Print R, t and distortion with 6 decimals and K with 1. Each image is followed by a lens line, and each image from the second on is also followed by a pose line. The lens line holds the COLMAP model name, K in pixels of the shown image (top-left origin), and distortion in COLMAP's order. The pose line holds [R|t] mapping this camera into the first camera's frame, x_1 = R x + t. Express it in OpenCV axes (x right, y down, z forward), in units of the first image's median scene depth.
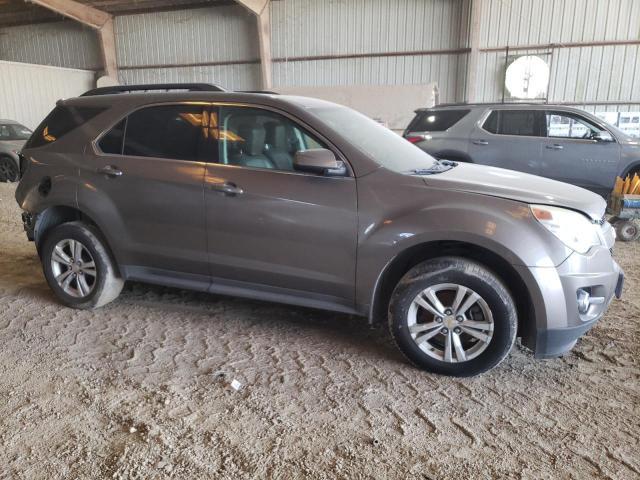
lens RADIAL K [[501.6, 0, 320.1], [0, 501.6, 255.1], [0, 0, 1]] dist [0.000386, -0.002934]
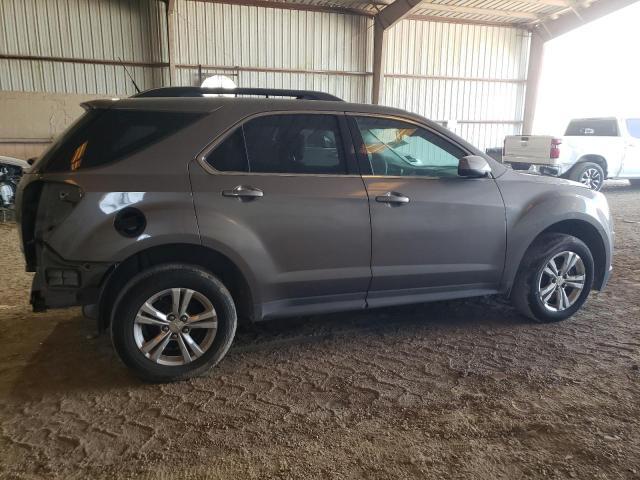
lens RADIAL K [[482.8, 0, 320.0], [0, 482.8, 240.0], [0, 0, 1]] dist [-0.003971, -0.001611]
pose [[0.744097, -0.137981, 0.653668, -0.788786], [0.164982, 0.986087, 0.020345, -0.080265], [-0.647380, 0.092704, 0.756508, 0.314945]]
